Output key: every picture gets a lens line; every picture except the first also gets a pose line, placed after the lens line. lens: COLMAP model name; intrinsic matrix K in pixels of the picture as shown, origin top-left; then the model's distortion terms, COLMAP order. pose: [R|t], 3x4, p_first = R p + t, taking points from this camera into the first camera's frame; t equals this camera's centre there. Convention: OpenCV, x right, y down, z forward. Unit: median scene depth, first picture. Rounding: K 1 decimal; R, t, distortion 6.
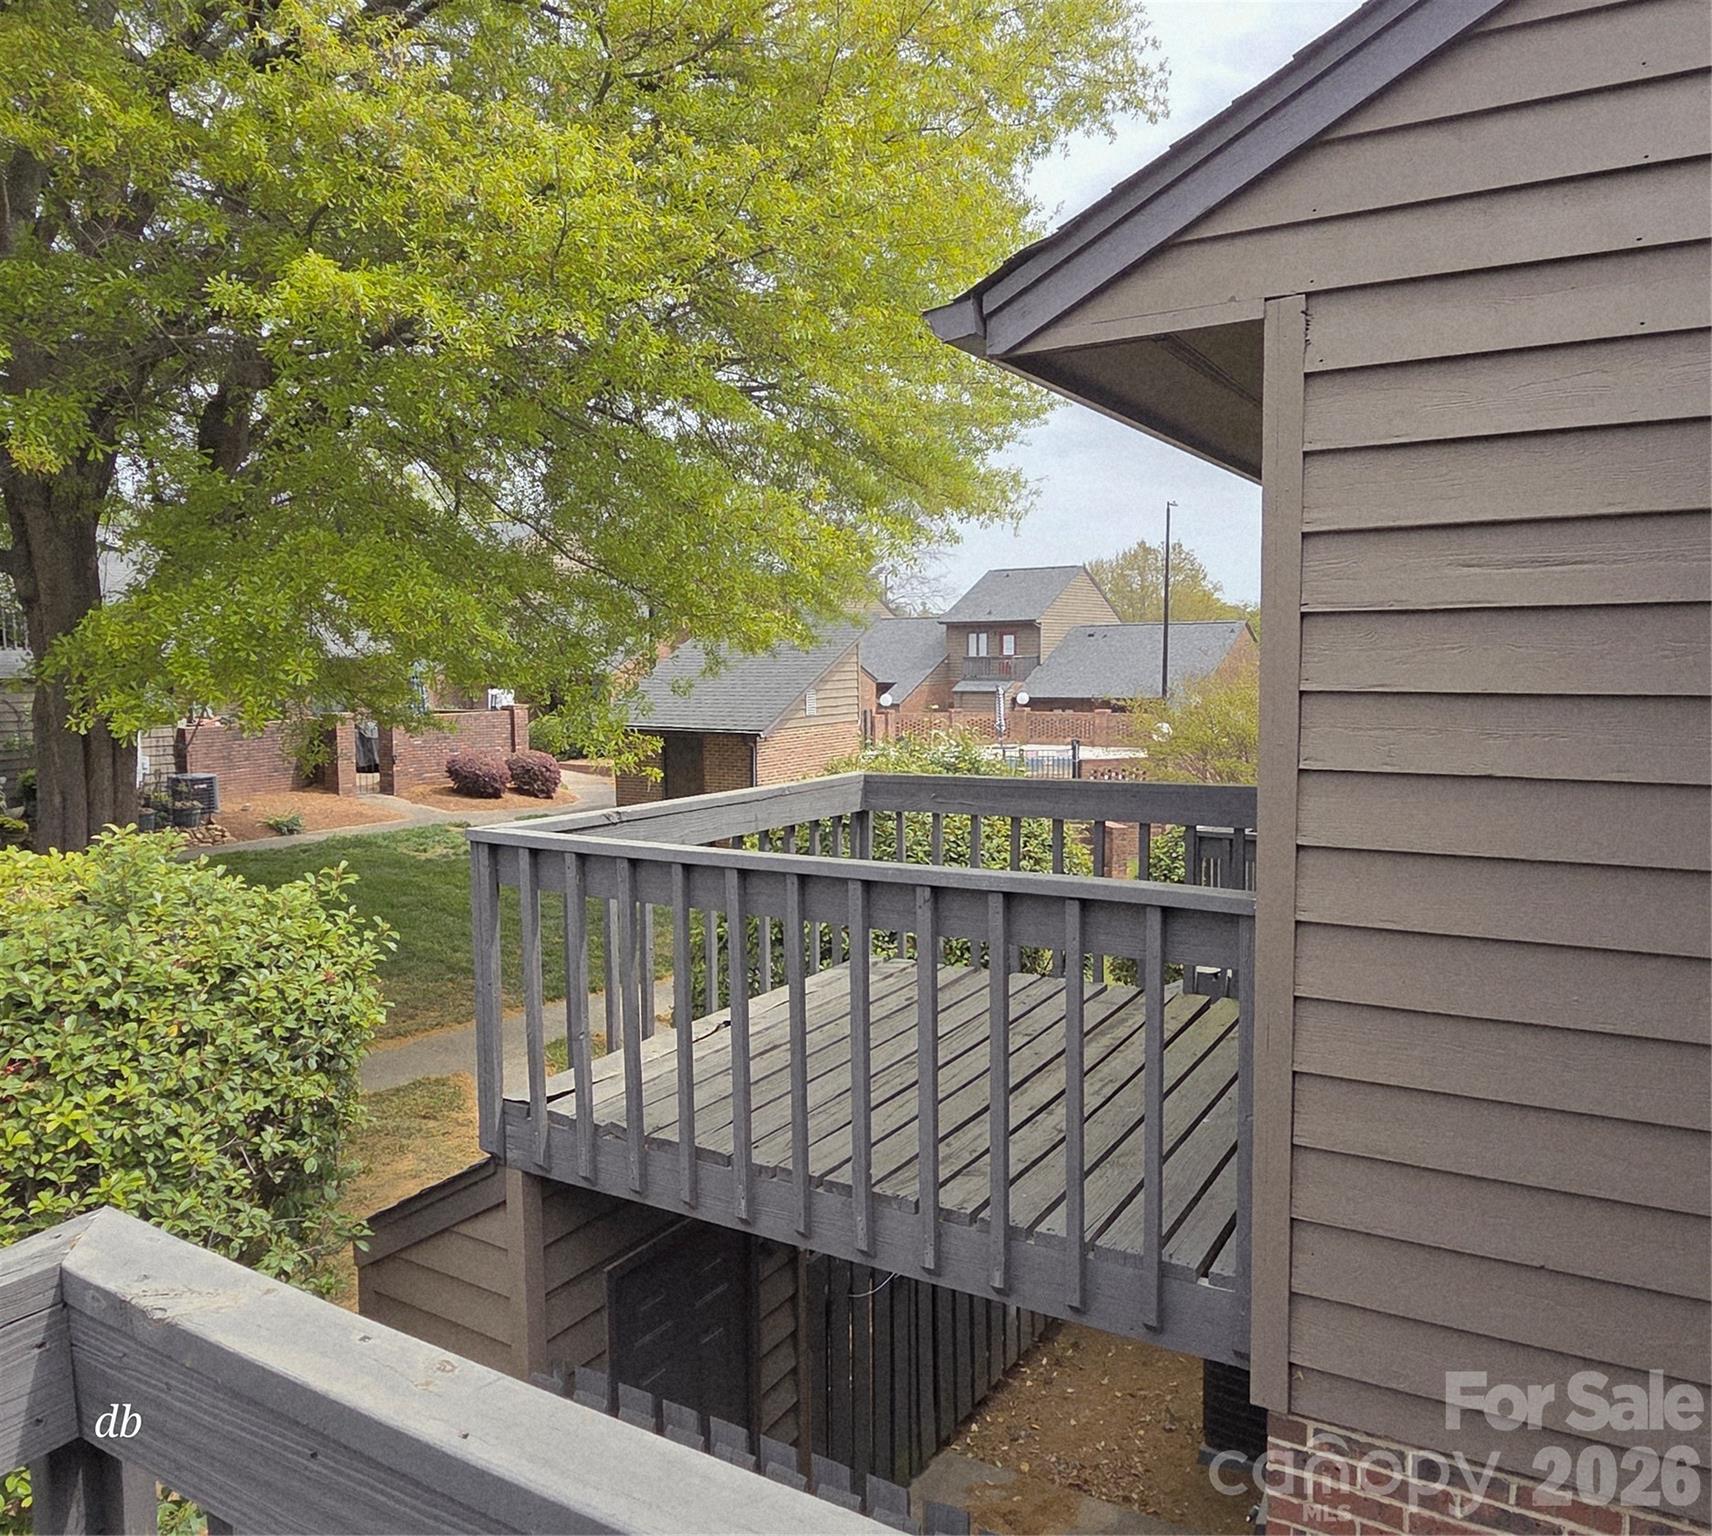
lens RADIAL K [[1272.8, 0, 858.5], [0, 1272.8, 769.0], [0, 0, 1]] dist [-0.011011, 0.000970]
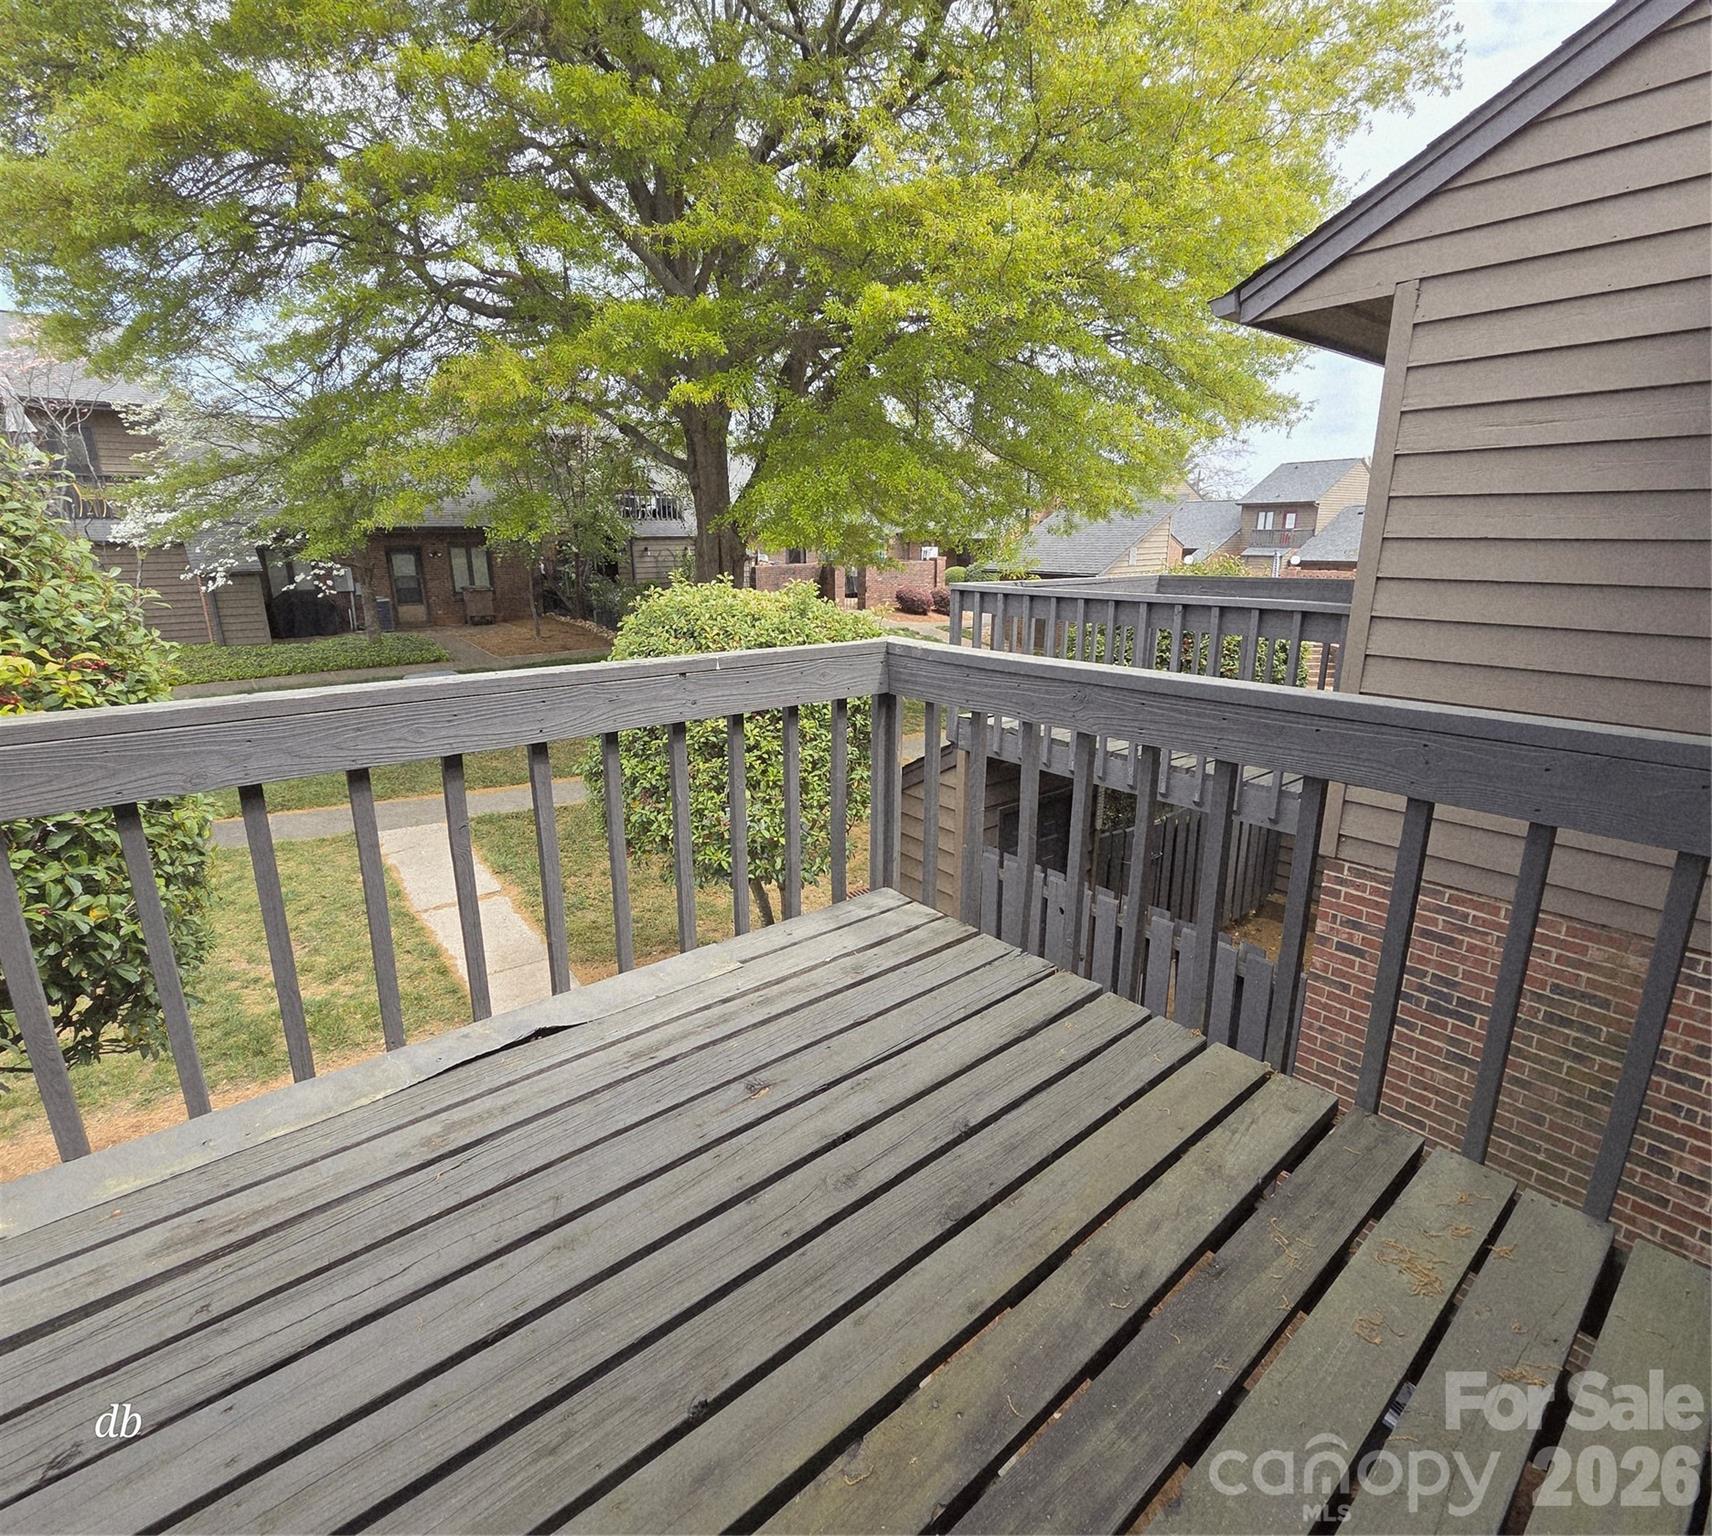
lens RADIAL K [[848.5, 0, 850.0], [0, 848.5, 766.6], [0, 0, 1]] dist [0.005032, -0.000397]
pose [[0.938739, 0.094452, -0.331434, 0.010076], [-0.034015, 0.982408, 0.183625, 0.035470], [0.342947, -0.161102, 0.925437, -0.150036]]
